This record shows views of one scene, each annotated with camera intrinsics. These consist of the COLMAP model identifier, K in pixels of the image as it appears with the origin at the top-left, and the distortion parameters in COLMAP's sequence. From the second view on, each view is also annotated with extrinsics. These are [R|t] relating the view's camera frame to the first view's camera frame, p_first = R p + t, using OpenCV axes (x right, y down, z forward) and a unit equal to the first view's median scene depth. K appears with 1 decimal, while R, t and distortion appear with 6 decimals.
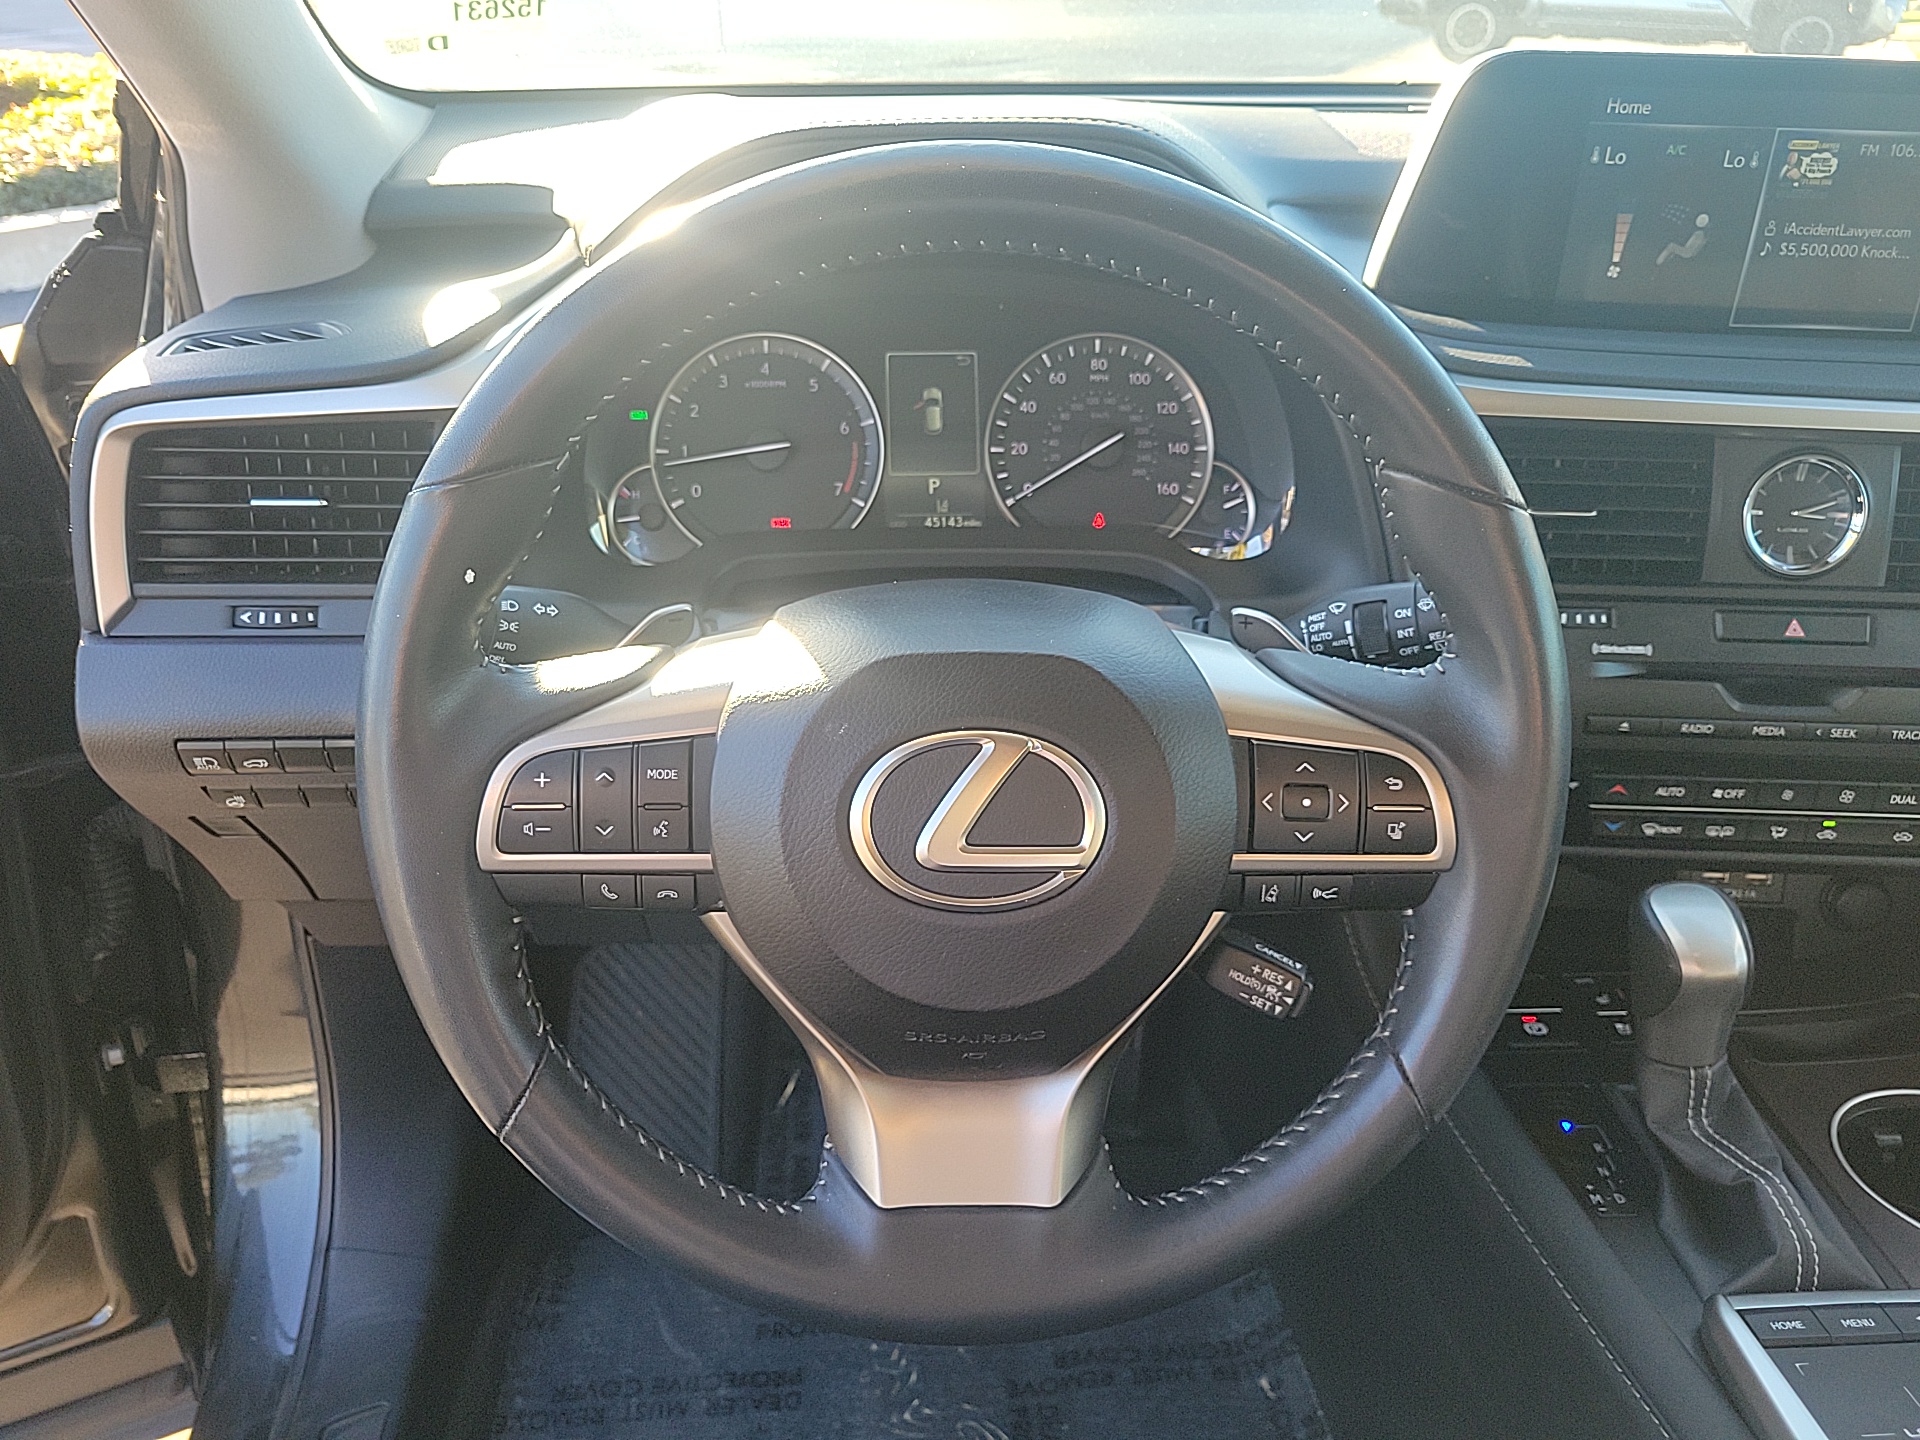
lens RADIAL K [[1474.9, 0, 950.5], [0, 1474.9, 715.4], [0, 0, 1]] dist [0.014616, -0.004440]
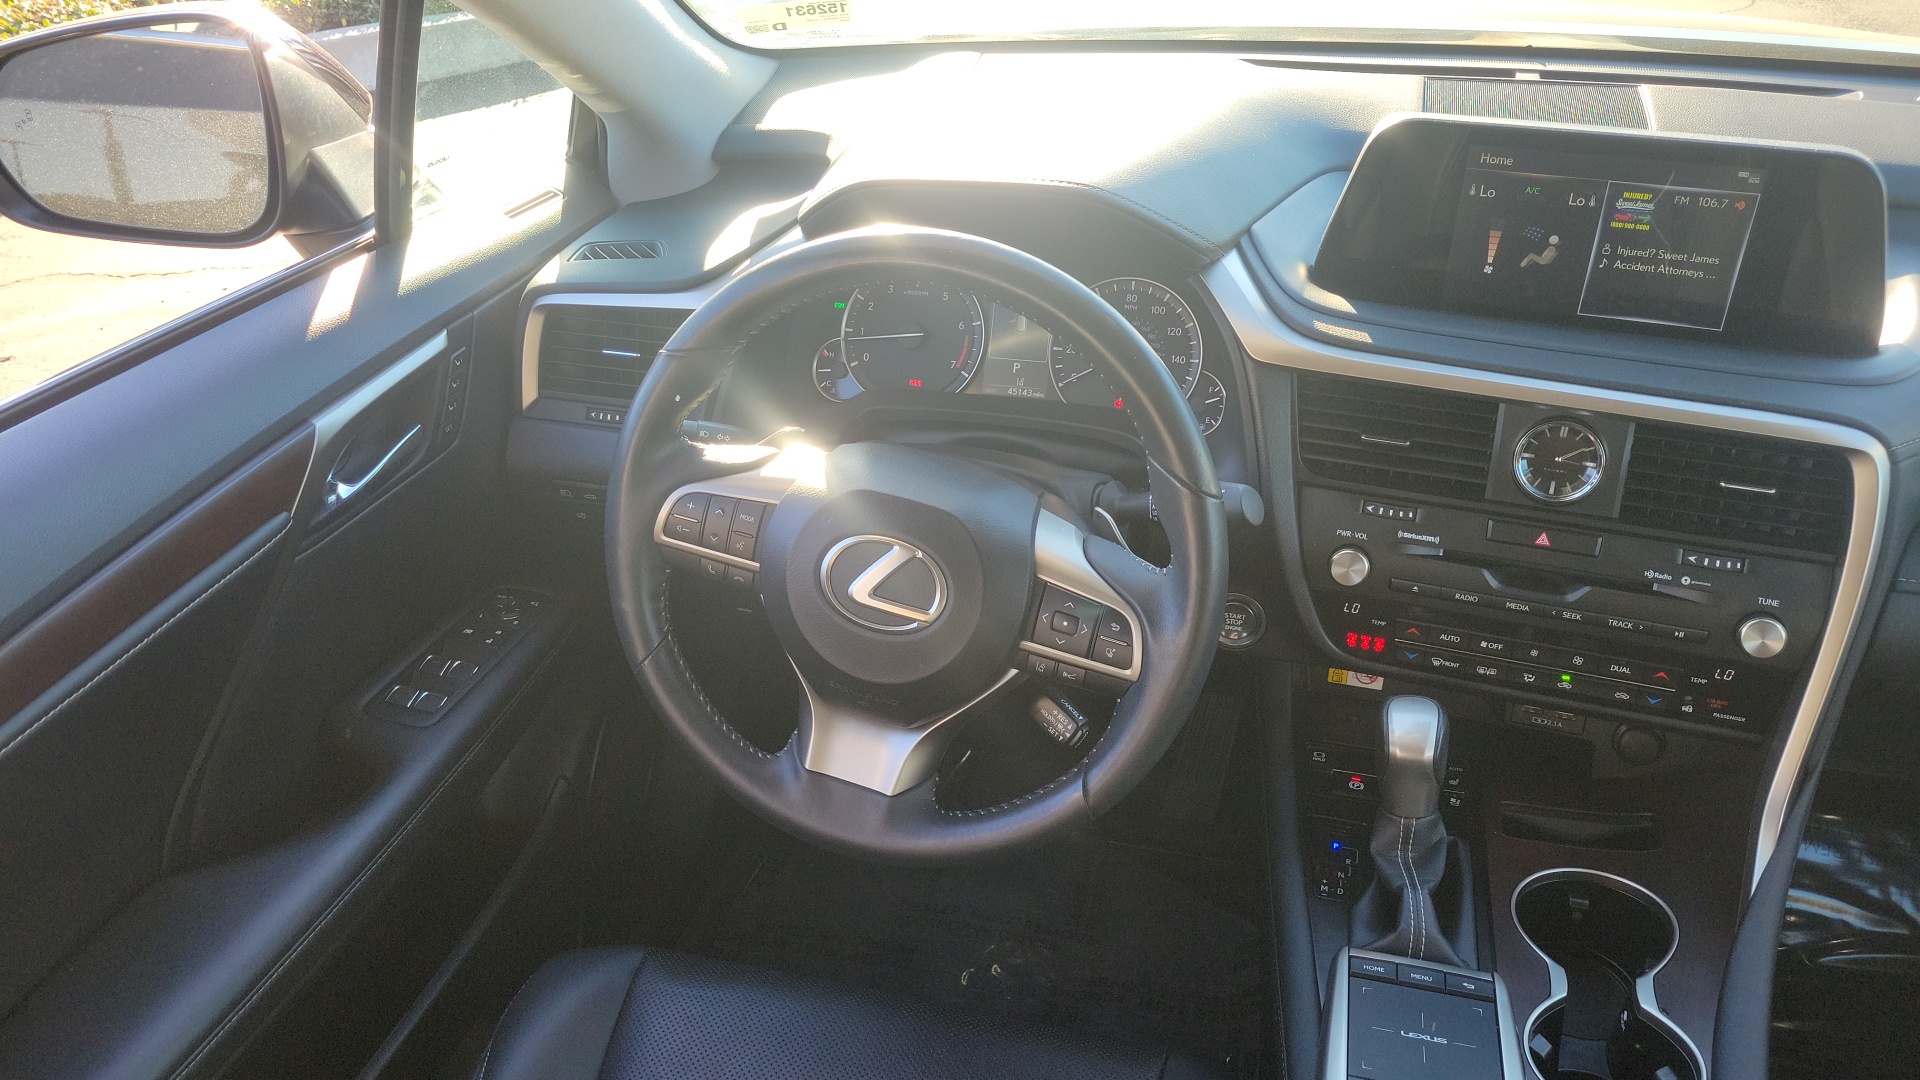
lens RADIAL K [[1454.6, 0, 954.1], [0, 1454.6, 535.6], [0, 0, 1]] dist [0.033234, -0.005515]
pose [[0.949472, 0.136430, -0.282649, 0.425161], [-0.121482, 0.990134, 0.069841, -0.091308], [0.289388, -0.031975, 0.956678, -0.524475]]
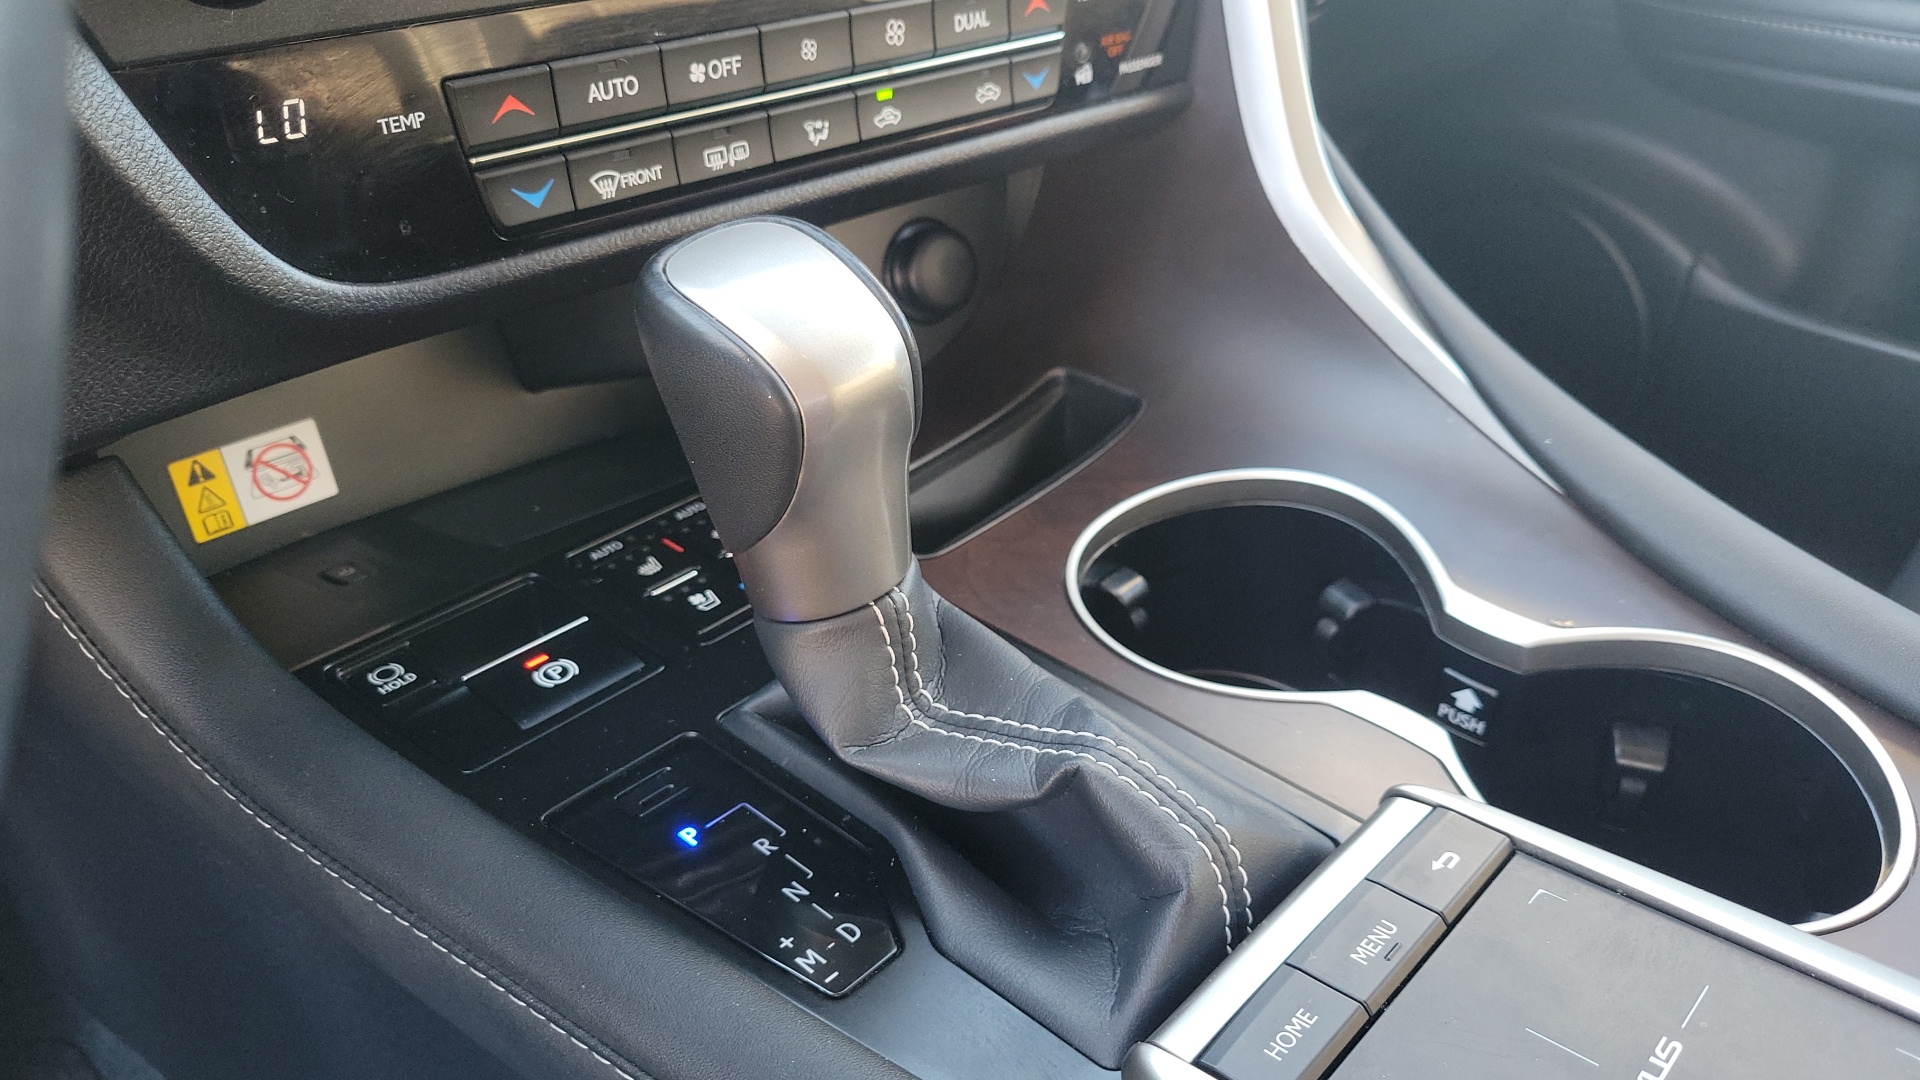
lens RADIAL K [[1451.9, 0, 971.2], [0, 1451.9, 540.1], [0, 0, 1]] dist [0.033660, -0.010416]
pose [[0.707811, -0.372806, 0.600017, 0.242552], [0.320728, 0.926405, 0.197252, 0.132166], [-0.629395, 0.052825, 0.775288, 0.592741]]
